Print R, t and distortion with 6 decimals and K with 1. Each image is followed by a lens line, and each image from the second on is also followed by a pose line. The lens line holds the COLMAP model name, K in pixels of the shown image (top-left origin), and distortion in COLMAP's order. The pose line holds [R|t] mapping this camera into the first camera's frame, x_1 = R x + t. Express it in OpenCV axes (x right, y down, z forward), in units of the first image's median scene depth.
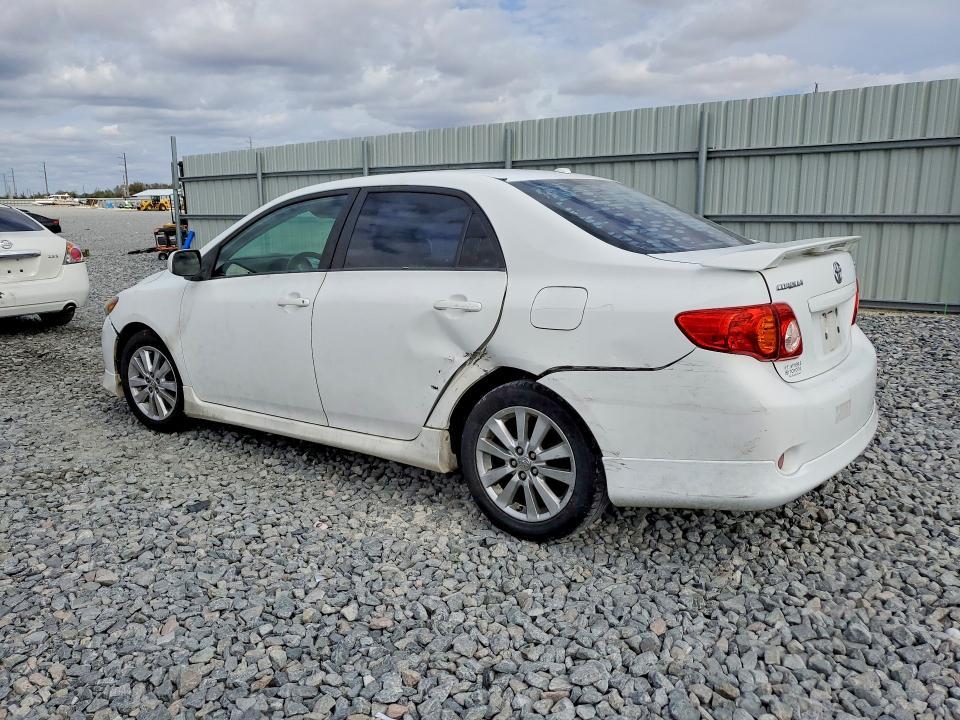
lens RADIAL K [[739.1, 0, 491.7], [0, 739.1, 363.7], [0, 0, 1]] dist [0.004287, 0.010443]
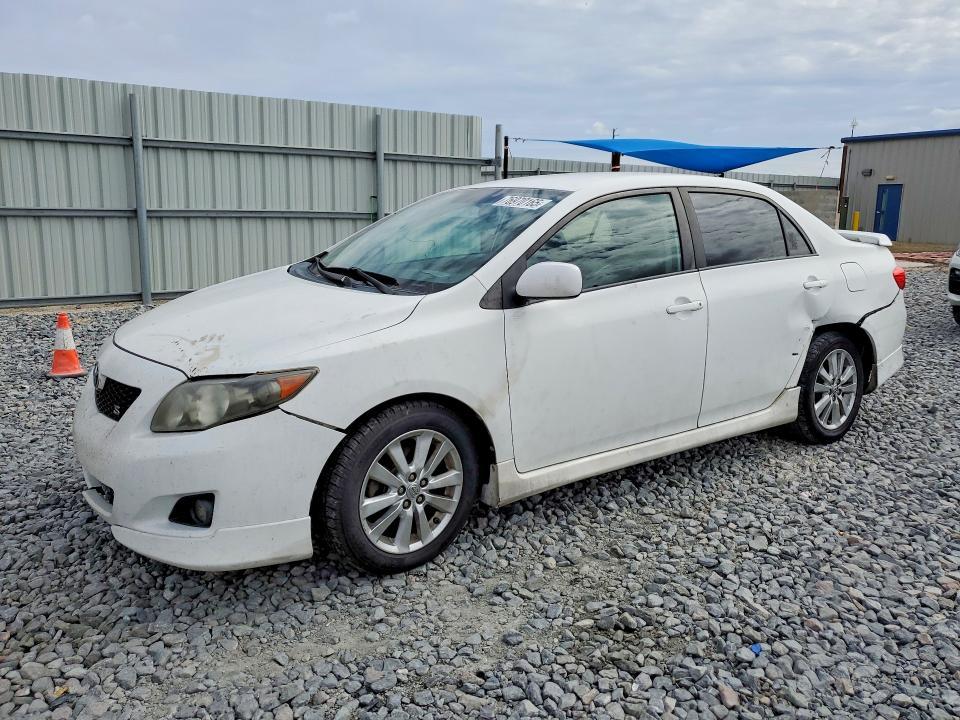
lens RADIAL K [[750.1, 0, 463.8], [0, 750.1, 341.9], [0, 0, 1]] dist [0.012049, -0.003474]
pose [[0.353922, -0.157026, 0.921999, -0.707308], [0.176867, 0.979255, 0.098885, -0.103887], [-0.918399, 0.128073, 0.374353, 0.511834]]
